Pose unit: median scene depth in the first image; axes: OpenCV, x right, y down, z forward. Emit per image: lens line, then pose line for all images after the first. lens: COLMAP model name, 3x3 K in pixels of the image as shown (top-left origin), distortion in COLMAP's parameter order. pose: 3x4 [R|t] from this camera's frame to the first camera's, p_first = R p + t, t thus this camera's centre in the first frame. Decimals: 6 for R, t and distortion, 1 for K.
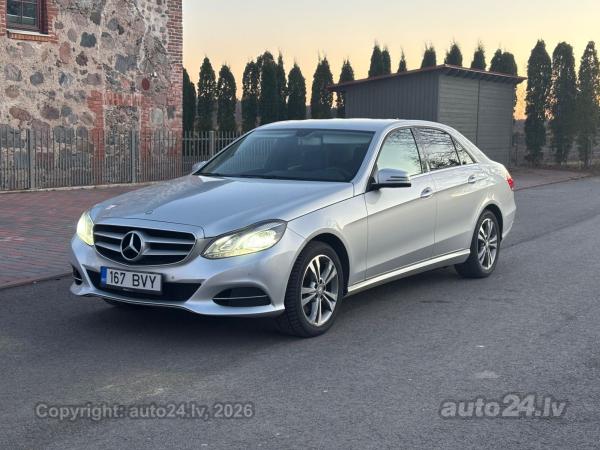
lens RADIAL K [[928.6, 0, 300.0], [0, 928.6, 225.0], [0, 0, 1]] dist [0.246727, -0.973452]
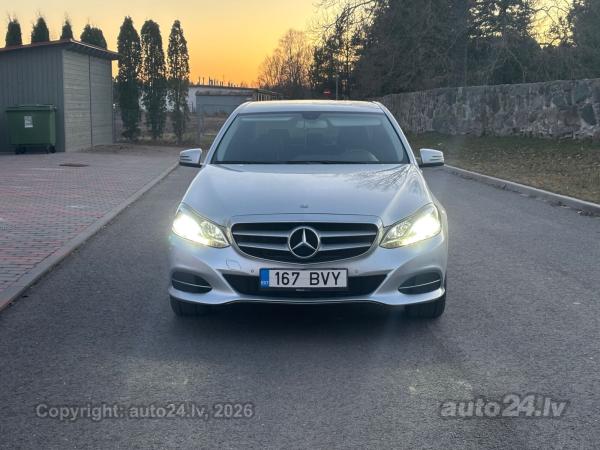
lens RADIAL K [[928.6, 0, 300.0], [0, 928.6, 225.0], [0, 0, 1]] dist [0.246727, -0.973452]
pose [[0.850441, -0.080260, 0.519913, -0.214758], [0.066442, 0.996766, 0.045190, -0.012057], [-0.521859, -0.003887, 0.853023, 0.069079]]
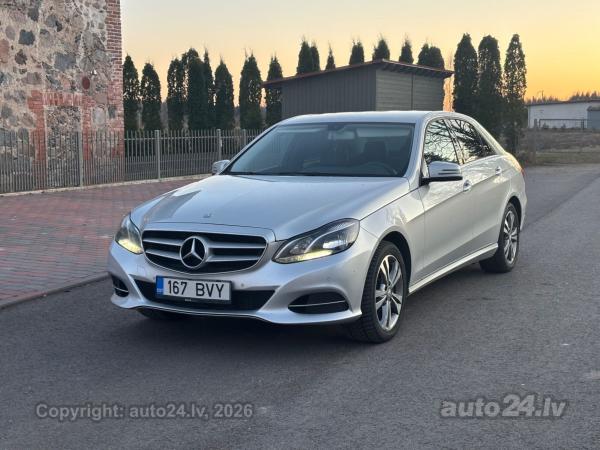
lens RADIAL K [[928.6, 0, 300.0], [0, 928.6, 225.0], [0, 0, 1]] dist [0.246727, -0.973452]
pose [[0.994051, -0.033315, 0.103693, -0.054963], [0.033141, 0.999445, 0.003402, -0.001384], [-0.103749, 0.000055, 0.994604, 0.024592]]
